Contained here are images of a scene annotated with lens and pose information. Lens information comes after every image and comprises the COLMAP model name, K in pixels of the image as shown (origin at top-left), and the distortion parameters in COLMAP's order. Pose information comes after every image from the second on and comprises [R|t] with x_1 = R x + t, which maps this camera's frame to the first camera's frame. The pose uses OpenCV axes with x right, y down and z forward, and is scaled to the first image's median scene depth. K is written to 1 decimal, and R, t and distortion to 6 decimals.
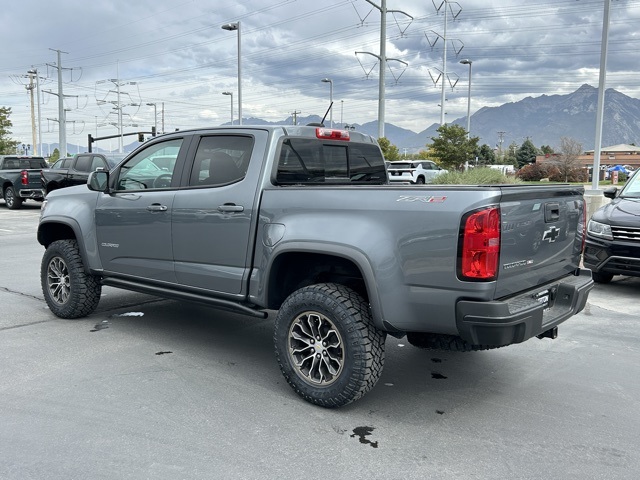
lens RADIAL K [[596.4, 0, 324.0], [0, 596.4, 241.1], [0, 0, 1]] dist [0.091706, -0.151192]
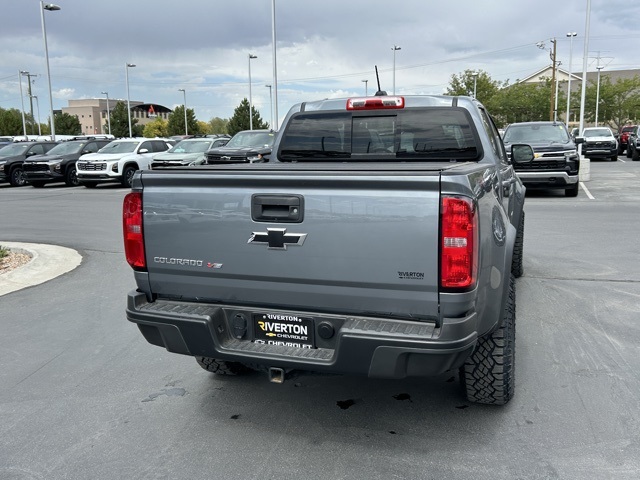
lens RADIAL K [[596.4, 0, 324.0], [0, 596.4, 241.1], [0, 0, 1]] dist [0.091706, -0.151192]
pose [[0.345776, 0.140284, -0.927771, 0.897638], [-0.087153, 0.989288, 0.117105, -0.082327], [0.934261, 0.040366, 0.354298, 0.682051]]
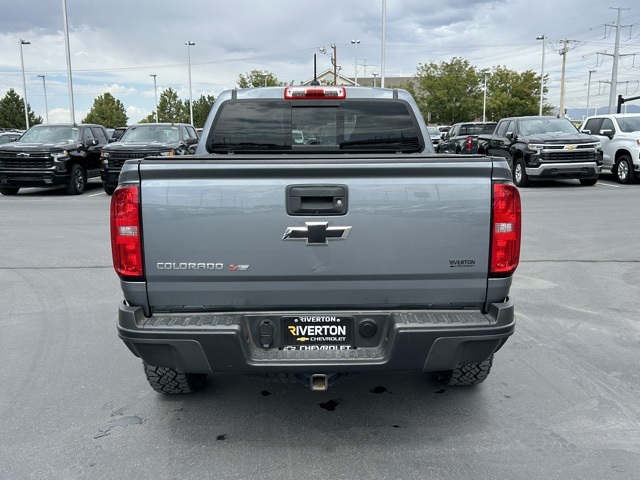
lens RADIAL K [[596.4, 0, 324.0], [0, 596.4, 241.1], [0, 0, 1]] dist [0.091706, -0.151192]
pose [[0.647227, 0.116094, -0.753405, 0.742774], [-0.071776, 0.993225, 0.091388, -0.053931], [0.758910, -0.005073, 0.651175, 0.496694]]
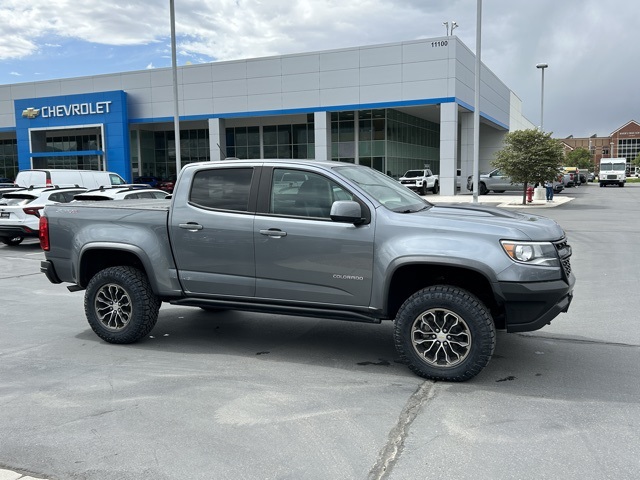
lens RADIAL K [[596.4, 0, 324.0], [0, 596.4, 241.1], [0, 0, 1]] dist [0.091706, -0.151192]
pose [[-0.960696, 0.032195, -0.275729, 0.176767], [-0.027125, 0.977612, 0.208658, -0.332492], [0.276273, 0.207936, -0.938315, 2.582530]]
